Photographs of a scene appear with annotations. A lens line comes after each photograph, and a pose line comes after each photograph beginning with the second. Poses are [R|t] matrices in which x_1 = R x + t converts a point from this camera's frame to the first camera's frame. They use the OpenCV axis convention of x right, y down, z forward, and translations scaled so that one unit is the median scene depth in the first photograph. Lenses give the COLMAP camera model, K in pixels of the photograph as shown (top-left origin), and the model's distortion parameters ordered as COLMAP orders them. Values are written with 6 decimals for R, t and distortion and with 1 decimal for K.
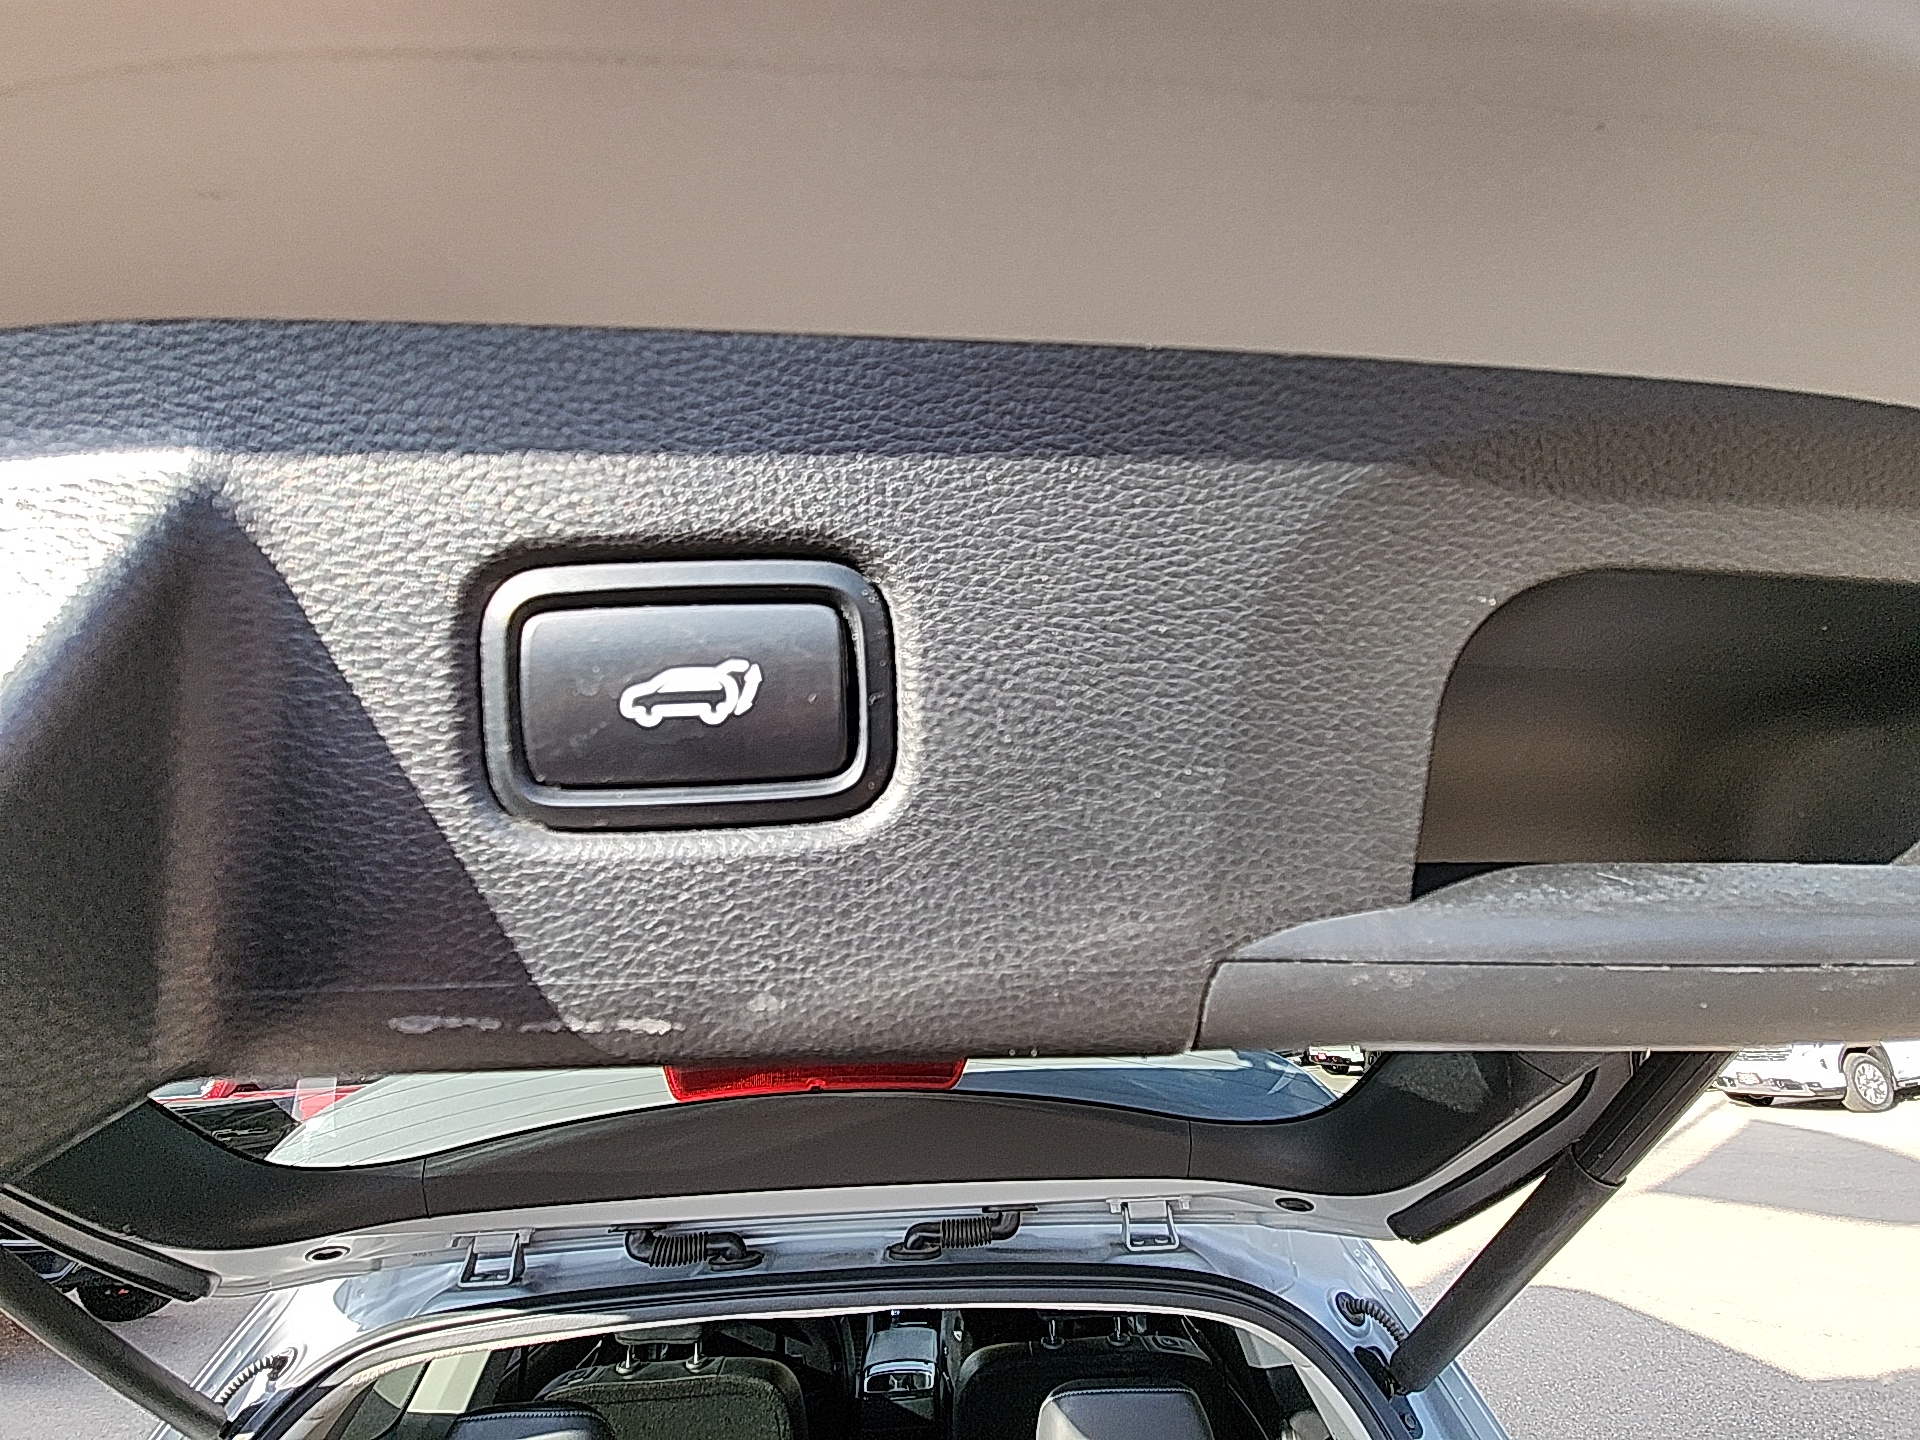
lens RADIAL K [[769.8, 0, 951.8], [0, 769.8, 702.3], [0, 0, 1]] dist [0.014289, -0.008890]
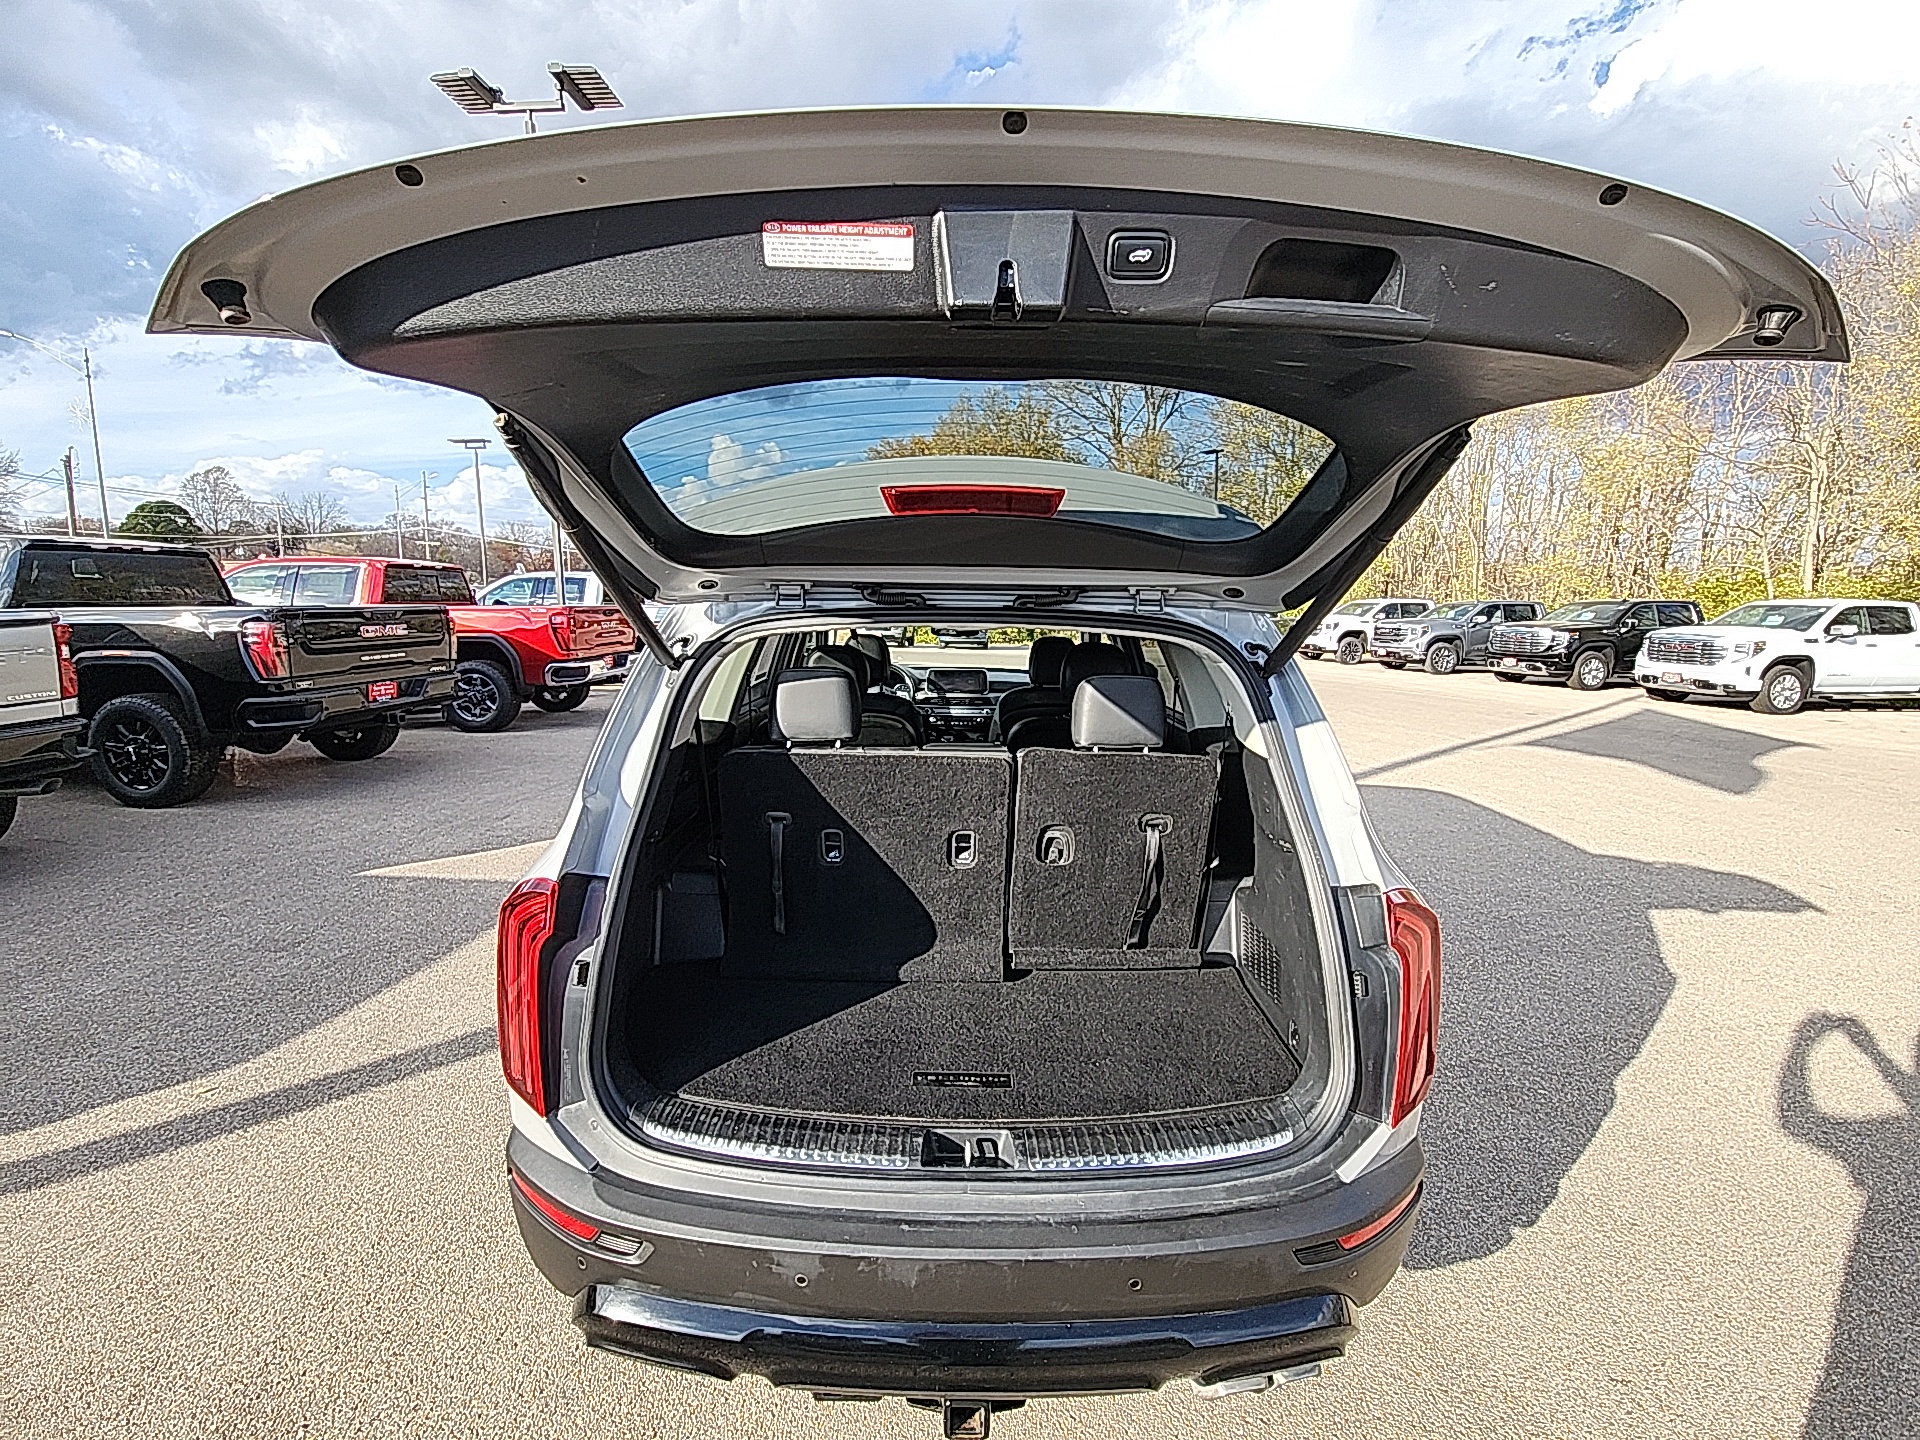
lens RADIAL K [[769.8, 0, 951.8], [0, 769.8, 702.3], [0, 0, 1]] dist [0.014289, -0.008890]
pose [[0.998287, 0.056978, -0.013269, -0.175602], [-0.042998, 0.868391, 0.494012, 0.012429], [0.039670, -0.492595, 0.869354, -0.725113]]
